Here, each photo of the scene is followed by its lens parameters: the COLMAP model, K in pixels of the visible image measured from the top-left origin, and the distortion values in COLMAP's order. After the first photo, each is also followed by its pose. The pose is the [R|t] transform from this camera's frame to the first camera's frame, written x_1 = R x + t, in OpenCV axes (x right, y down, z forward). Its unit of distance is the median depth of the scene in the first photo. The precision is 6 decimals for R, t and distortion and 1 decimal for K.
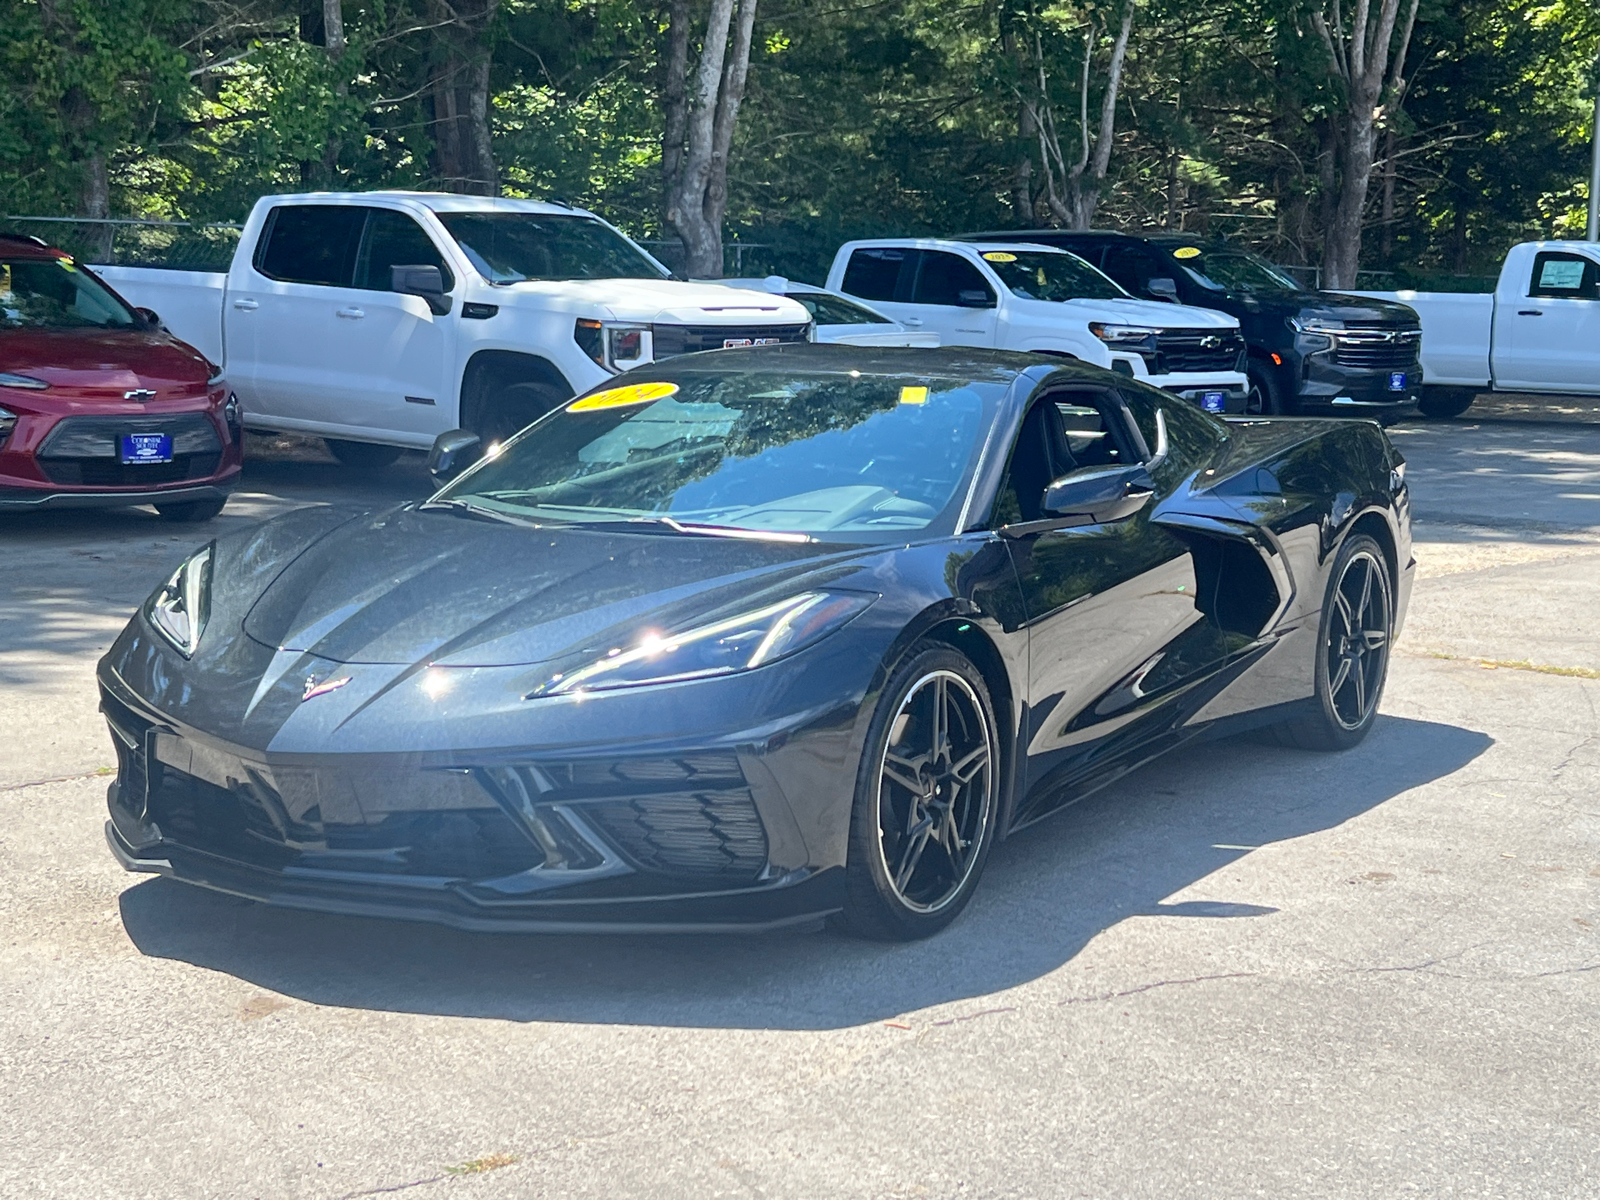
lens RADIAL K [[2511.9, 0, 794.5], [0, 2511.9, 610.4], [0, 0, 1]] dist [0.136605, 0.000000]
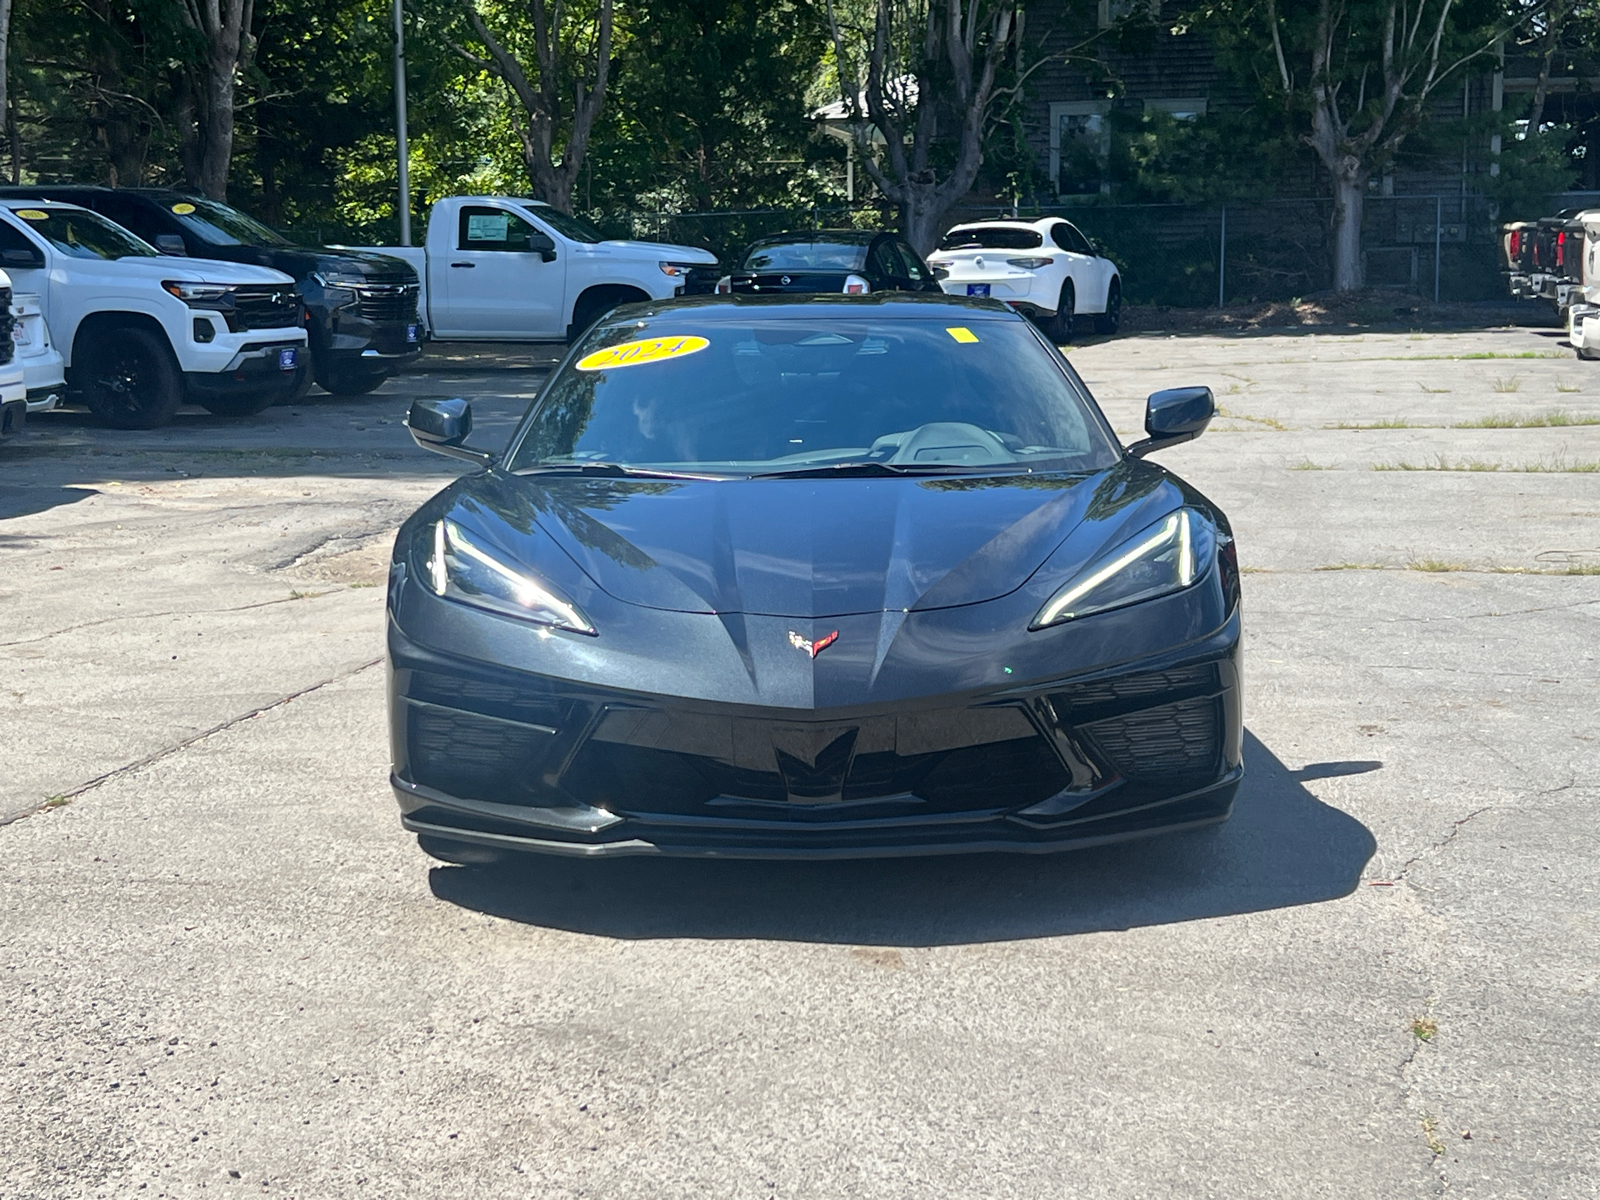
lens RADIAL K [[2544.6, 0, 791.3], [0, 2544.6, 604.7], [0, 0, 1]] dist [0.041386, 0.000000]
pose [[0.862123, -0.093693, 0.497962, -0.157028], [0.086823, 0.995537, 0.036997, -0.005323], [-0.499205, 0.011338, 0.866409, 0.028754]]
